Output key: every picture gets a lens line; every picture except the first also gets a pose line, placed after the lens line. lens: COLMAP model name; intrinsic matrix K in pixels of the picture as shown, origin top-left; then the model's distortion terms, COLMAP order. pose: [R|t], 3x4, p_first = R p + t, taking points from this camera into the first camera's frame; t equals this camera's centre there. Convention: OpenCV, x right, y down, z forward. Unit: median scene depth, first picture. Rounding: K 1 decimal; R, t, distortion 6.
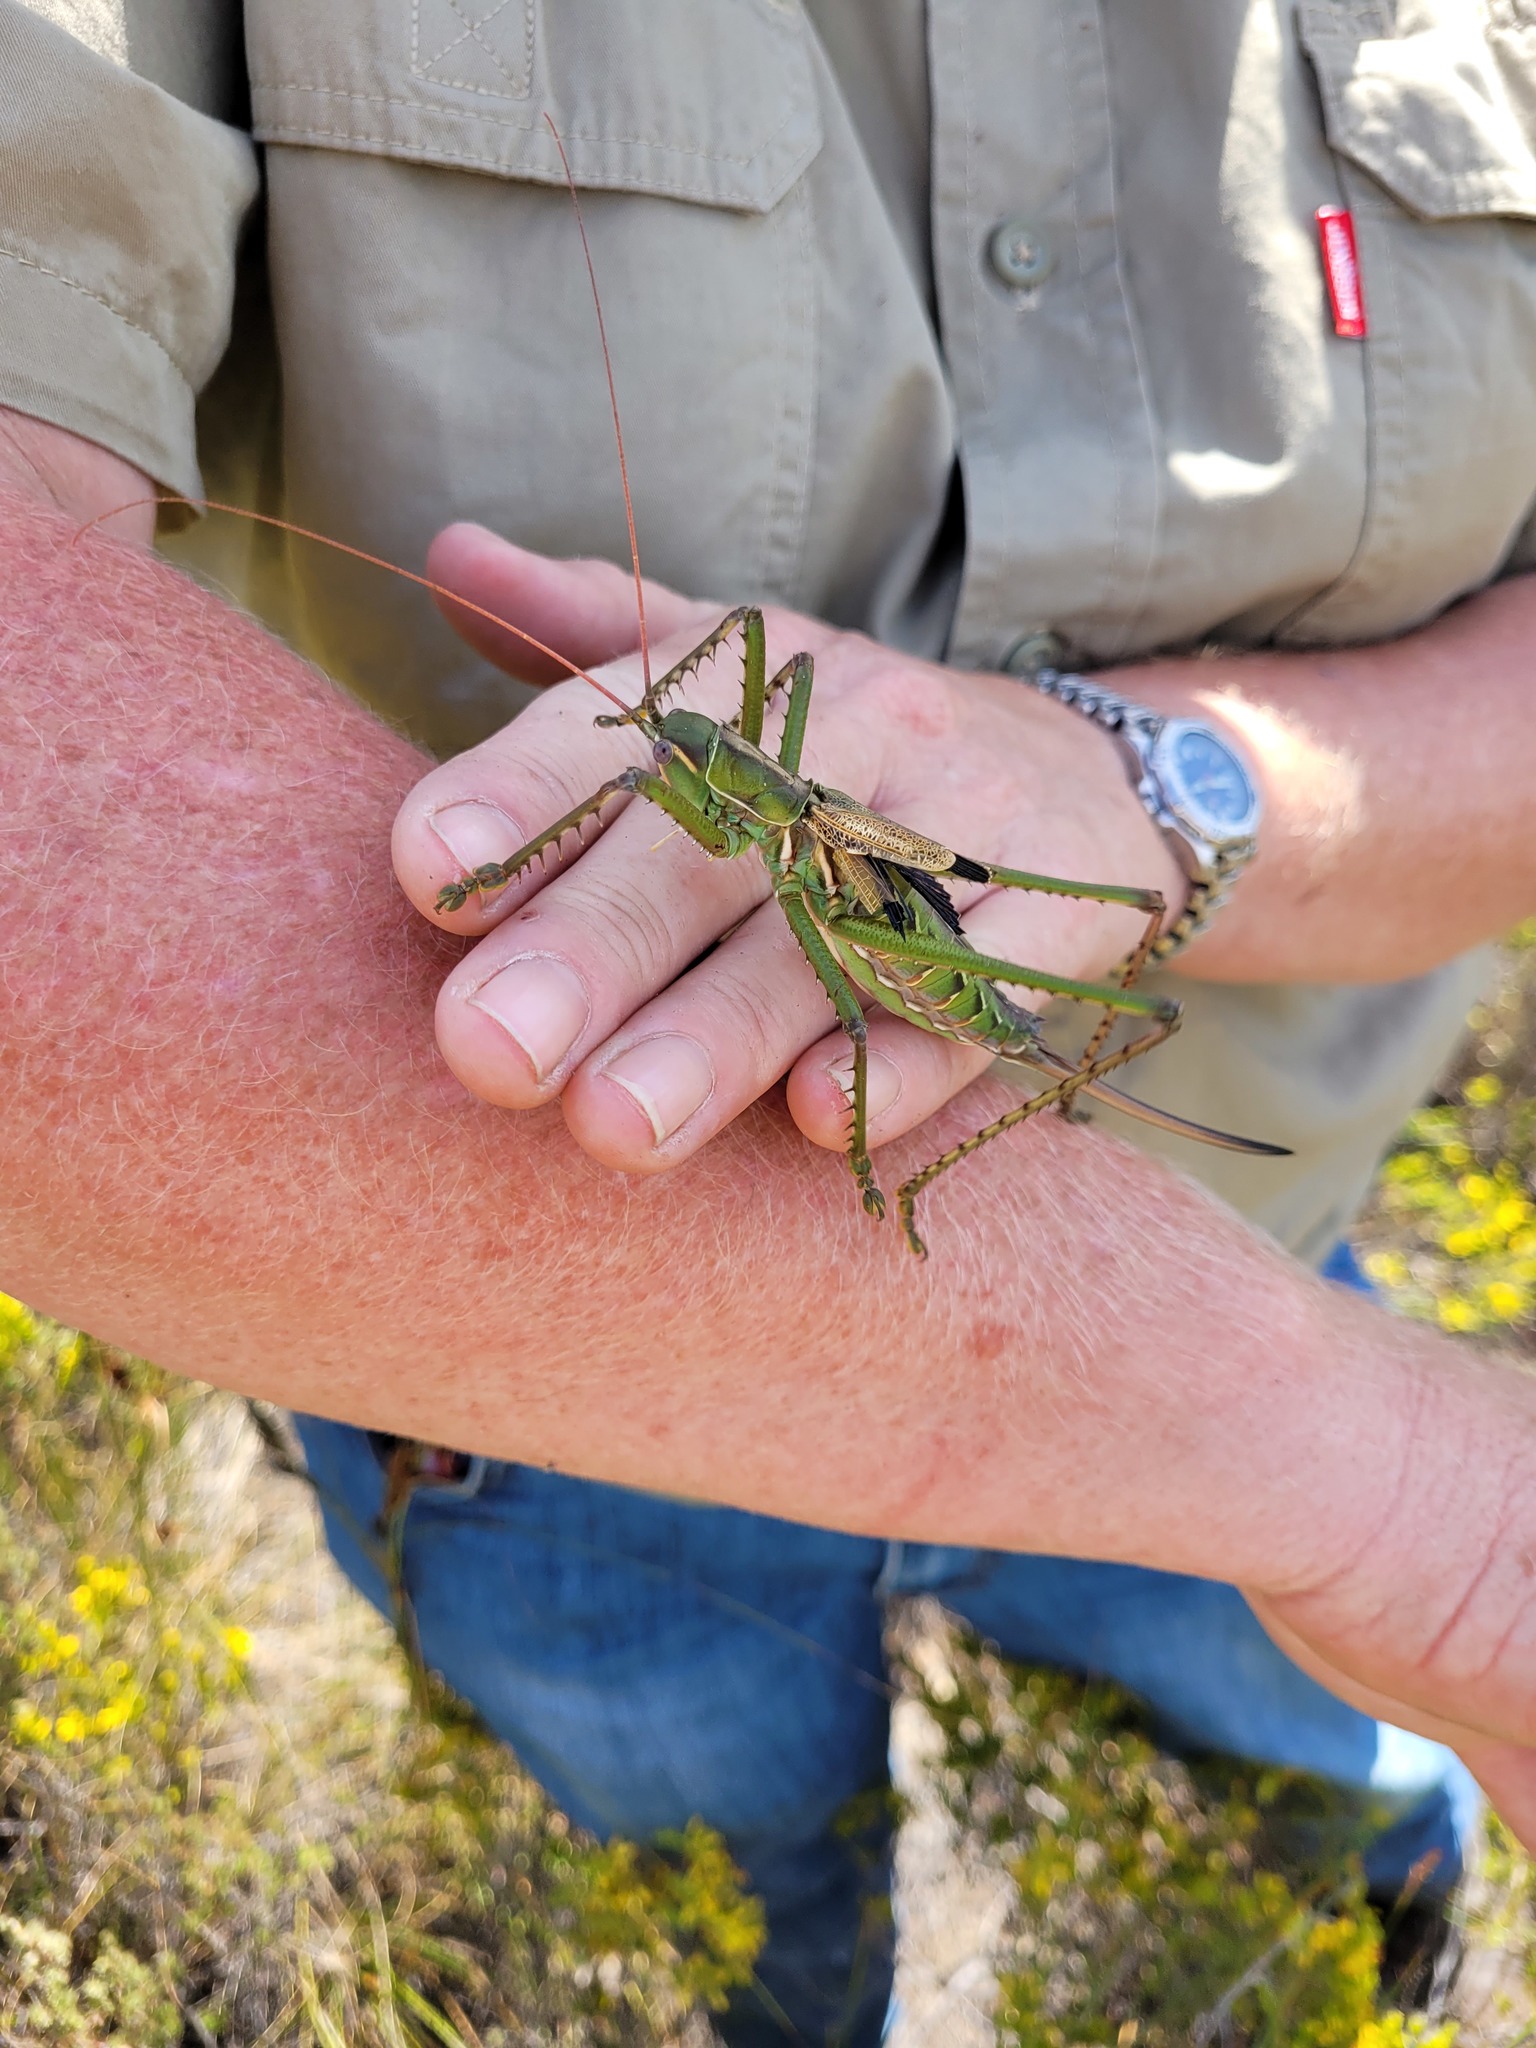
lens RADIAL K [[1557.6, 0, 768.0], [0, 1557.6, 1024.0], [0, 0, 1]] dist [0.034258, 0.004623]
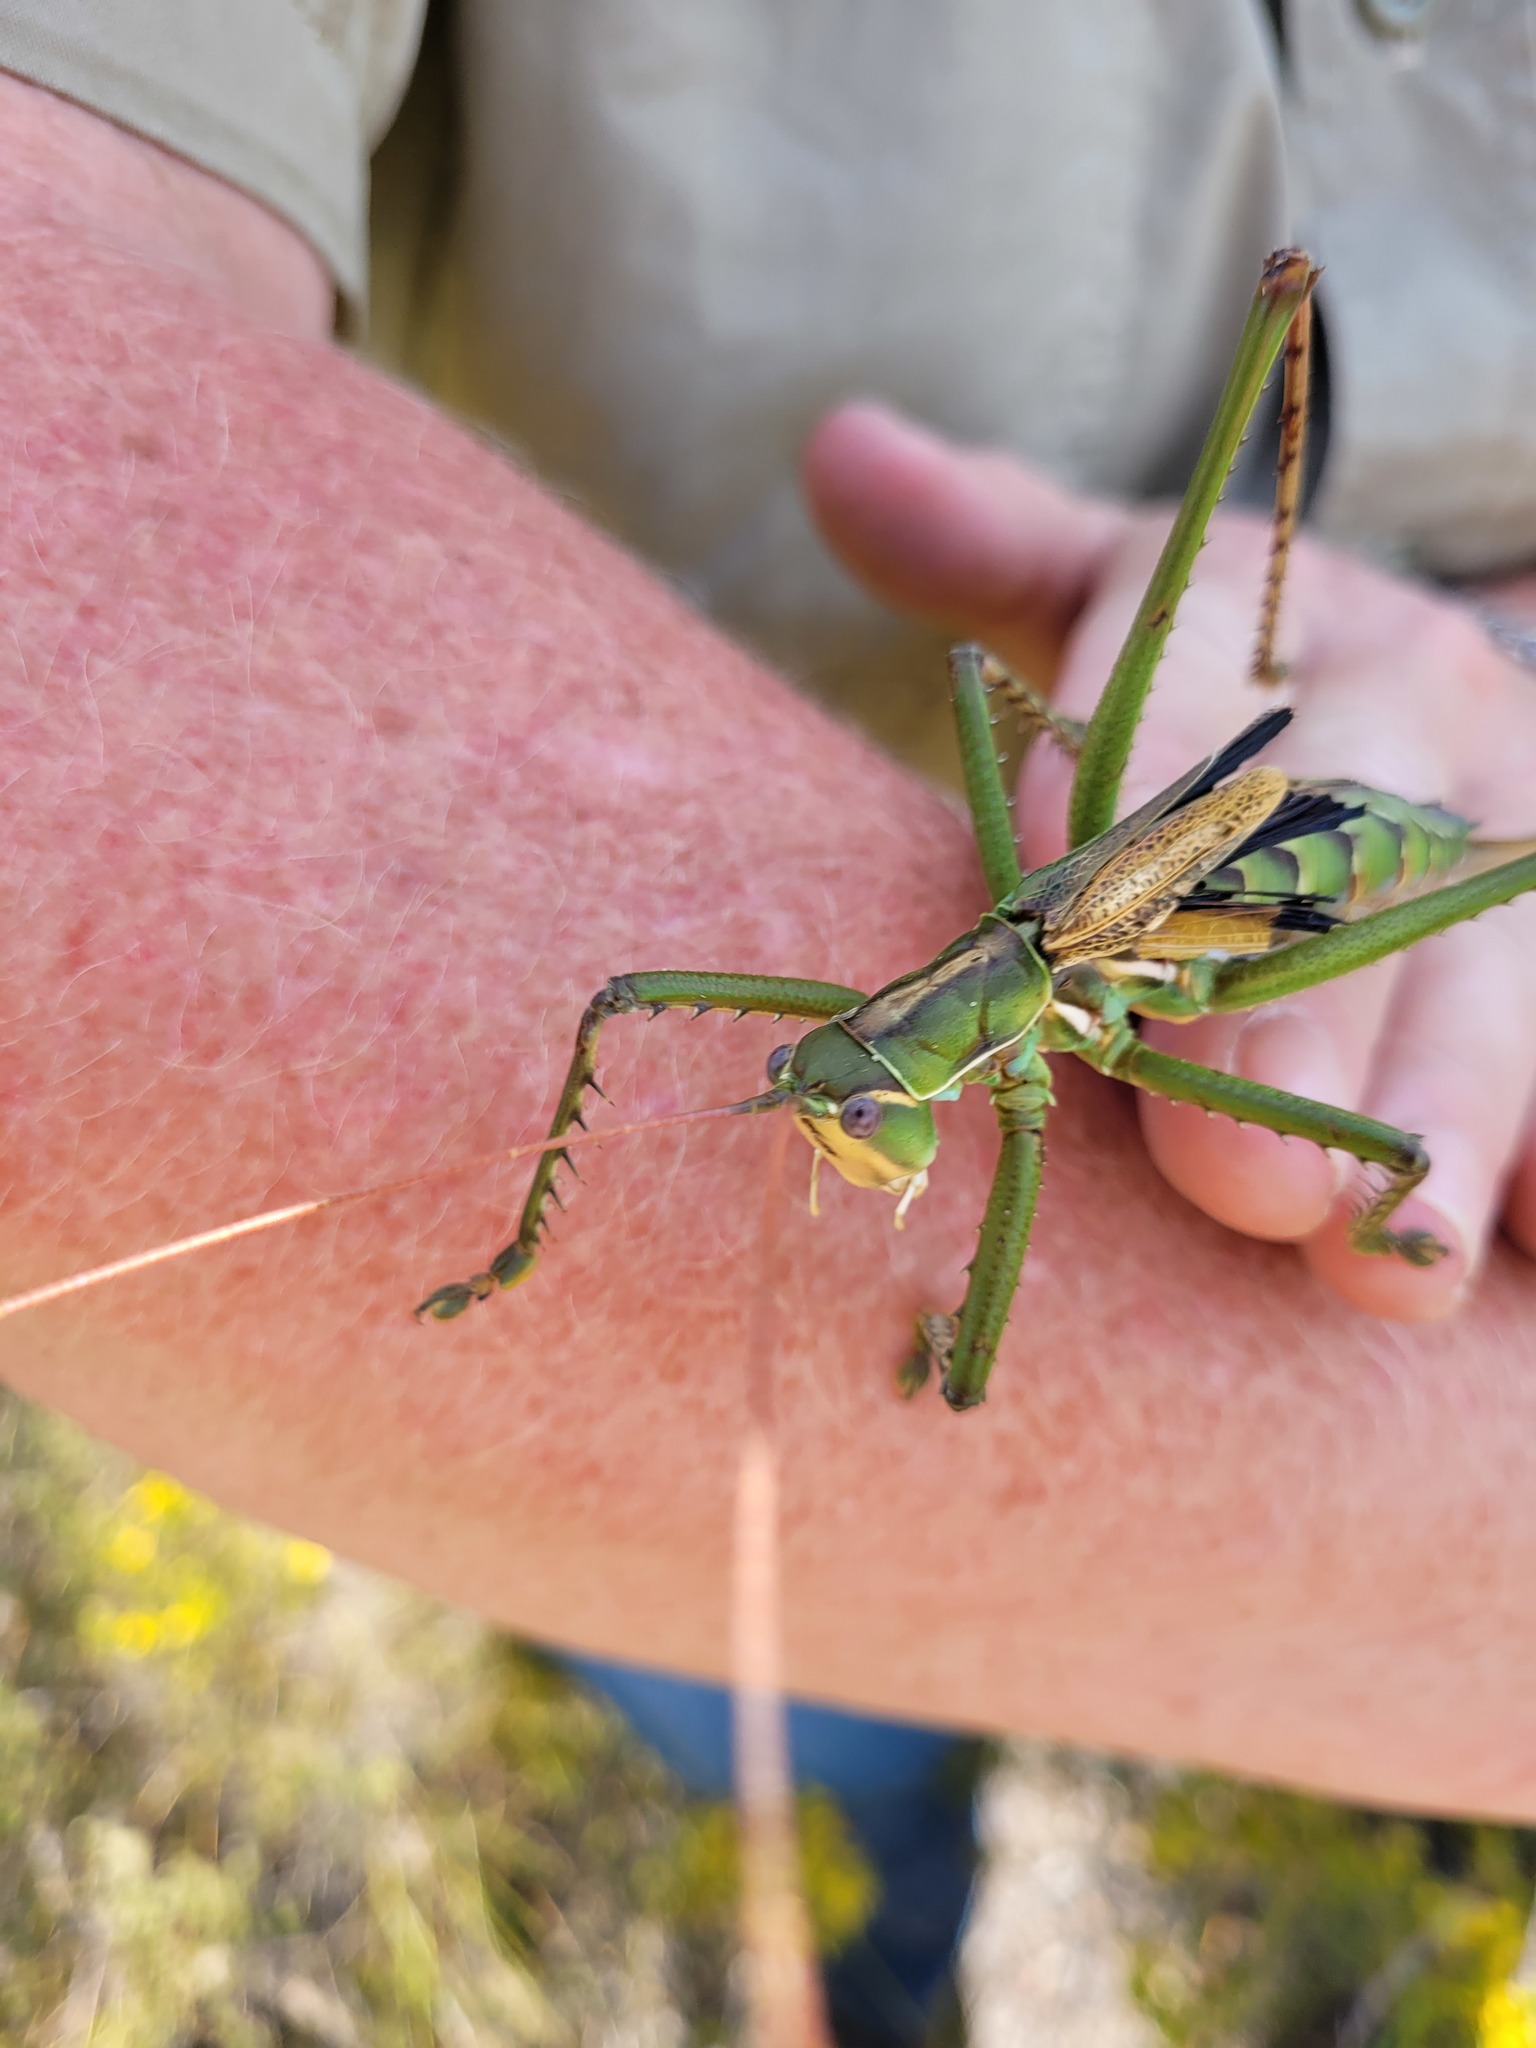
lens RADIAL K [[1557.6, 0, 768.0], [0, 1557.6, 1024.0], [0, 0, 1]] dist [0.034258, 0.004623]
pose [[0.998153, 0.006022, 0.060457, -0.332061], [-0.010011, 0.997776, 0.065899, -0.096384], [-0.059926, -0.066382, 0.995993, 0.375182]]
